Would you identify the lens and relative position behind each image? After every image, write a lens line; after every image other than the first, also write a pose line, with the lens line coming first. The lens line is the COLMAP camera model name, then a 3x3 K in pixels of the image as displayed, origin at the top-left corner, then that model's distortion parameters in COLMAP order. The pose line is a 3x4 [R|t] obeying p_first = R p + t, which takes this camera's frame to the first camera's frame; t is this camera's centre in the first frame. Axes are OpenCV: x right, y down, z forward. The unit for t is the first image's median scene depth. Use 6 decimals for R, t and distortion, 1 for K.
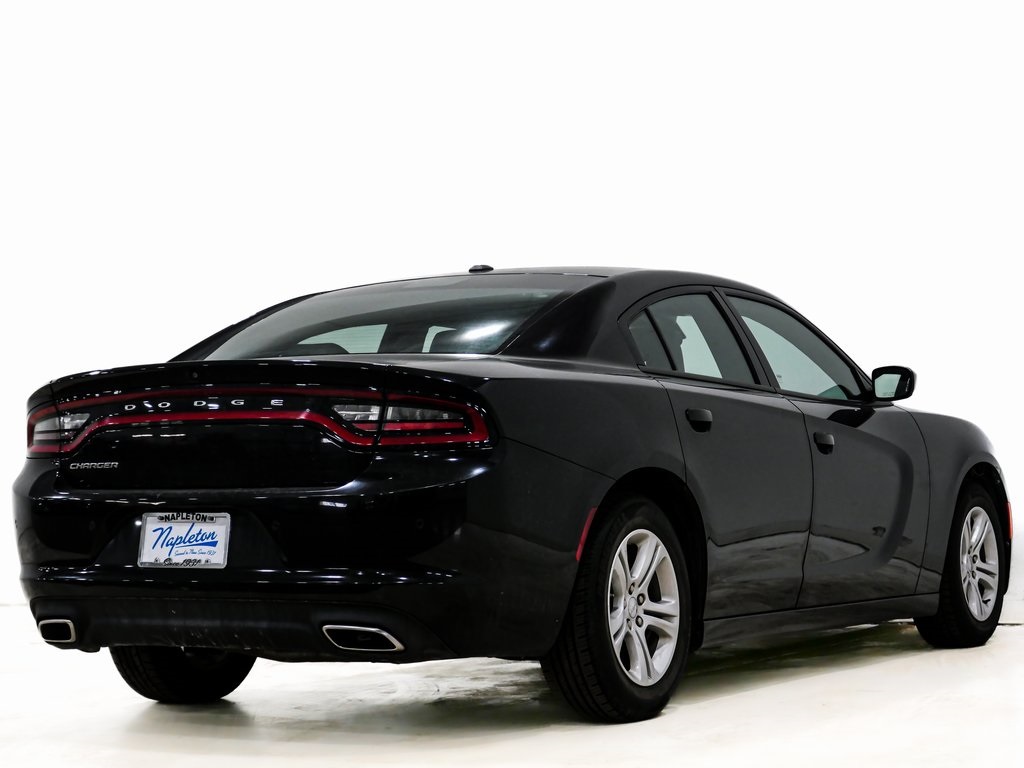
lens RADIAL K [[2381.4, 0, 510.6], [0, 2381.4, 382.5], [0, 0, 1]] dist [0.060993, 0.000000]
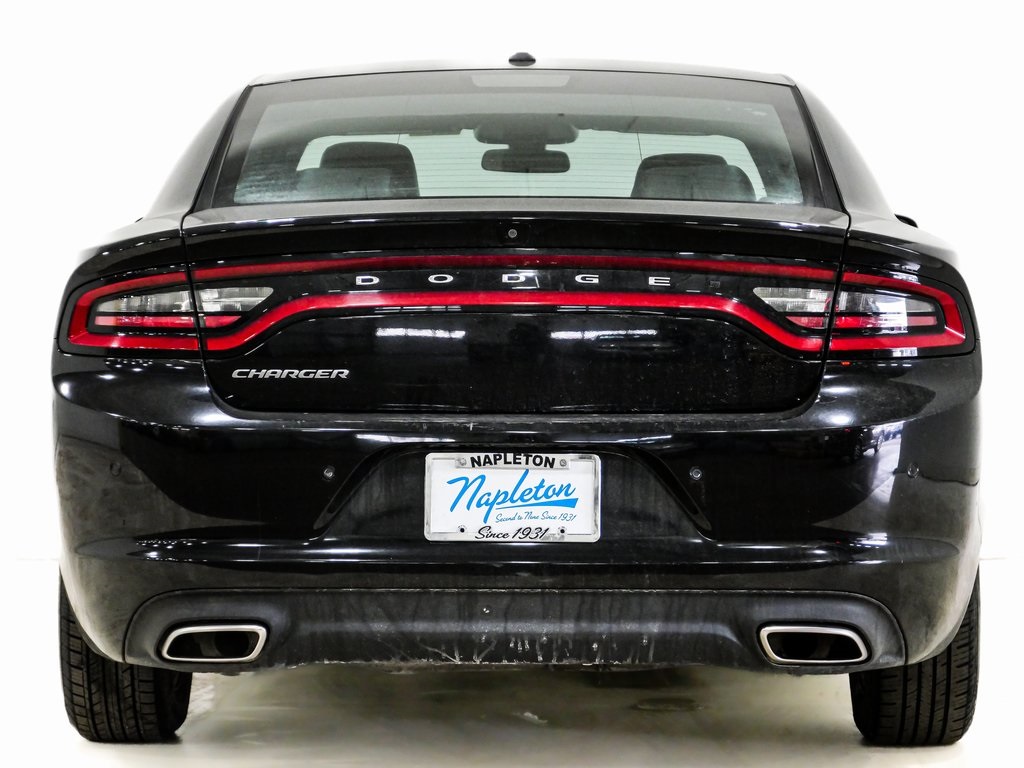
lens RADIAL K [[3398.5, 0, 513.2], [0, 3398.5, 384.3], [0, 0, 1]] dist [0.094894, 0.000000]
pose [[0.874339, -0.001246, 0.485314, -0.571276], [-0.031242, 0.997778, 0.058846, -0.016287], [-0.484309, -0.066613, 0.872358, 0.220037]]
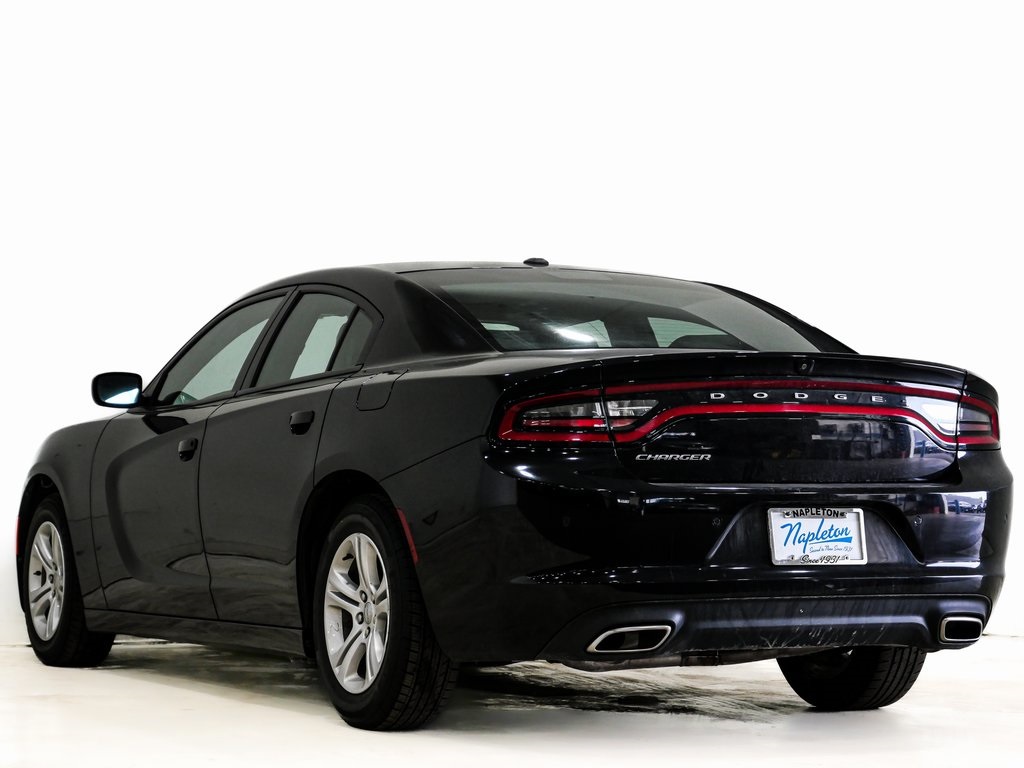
lens RADIAL K [[2357.1, 0, 509.6], [0, 2357.1, 386.0], [0, 0, 1]] dist [0.199665, 0.000000]
pose [[0.548374, 0.041624, 0.835197, -1.013864], [-0.041311, 0.998889, -0.022657, 0.031900], [-0.835212, -0.022078, 0.549484, 0.575512]]
